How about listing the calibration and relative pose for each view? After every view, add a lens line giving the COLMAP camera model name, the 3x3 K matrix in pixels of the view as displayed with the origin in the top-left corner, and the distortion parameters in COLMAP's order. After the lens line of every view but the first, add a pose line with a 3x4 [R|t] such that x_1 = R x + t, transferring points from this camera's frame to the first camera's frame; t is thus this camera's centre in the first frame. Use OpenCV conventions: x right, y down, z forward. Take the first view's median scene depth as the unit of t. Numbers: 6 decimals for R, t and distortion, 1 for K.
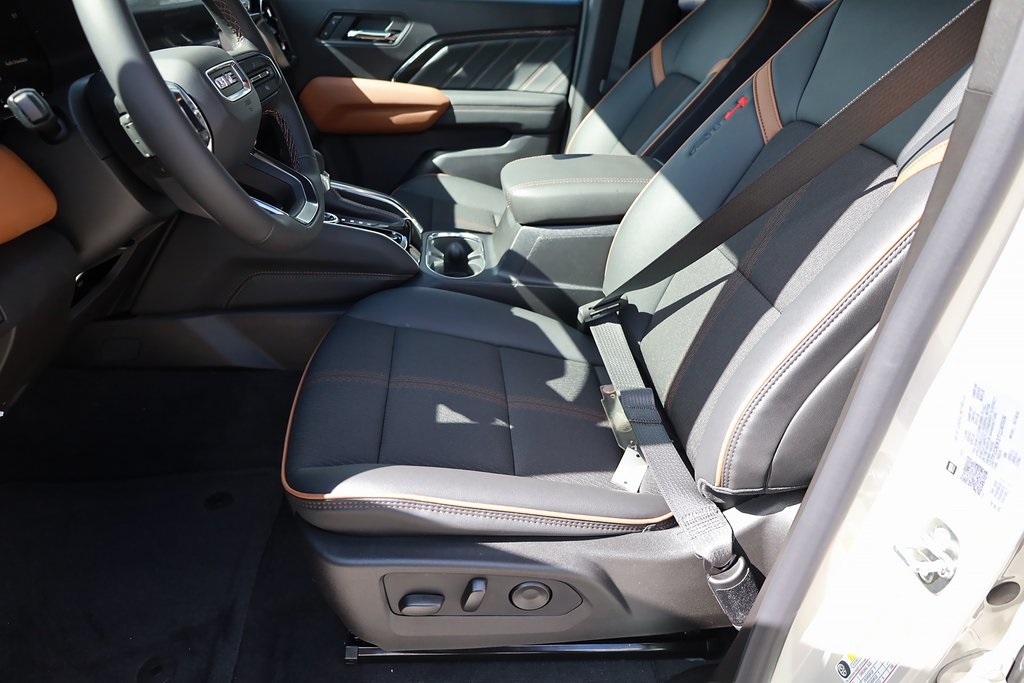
lens RADIAL K [[712.9, 0, 510.8], [0, 712.9, 323.9], [0, 0, 1]] dist [-0.010680, 0.003220]
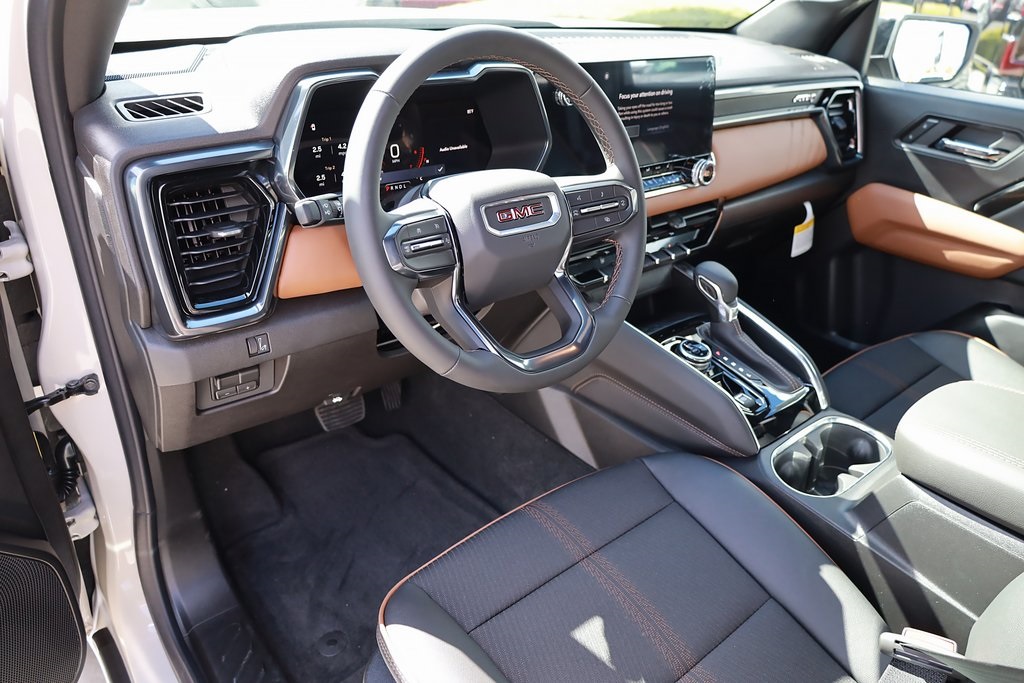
lens RADIAL K [[712.9, 0, 510.8], [0, 712.9, 323.9], [0, 0, 1]] dist [-0.010680, 0.003220]
pose [[0.571522, 0.372381, -0.731228, 0.167745], [-0.397411, 0.905235, 0.150381, -0.147467], [0.717932, 0.204652, 0.665350, 0.147471]]
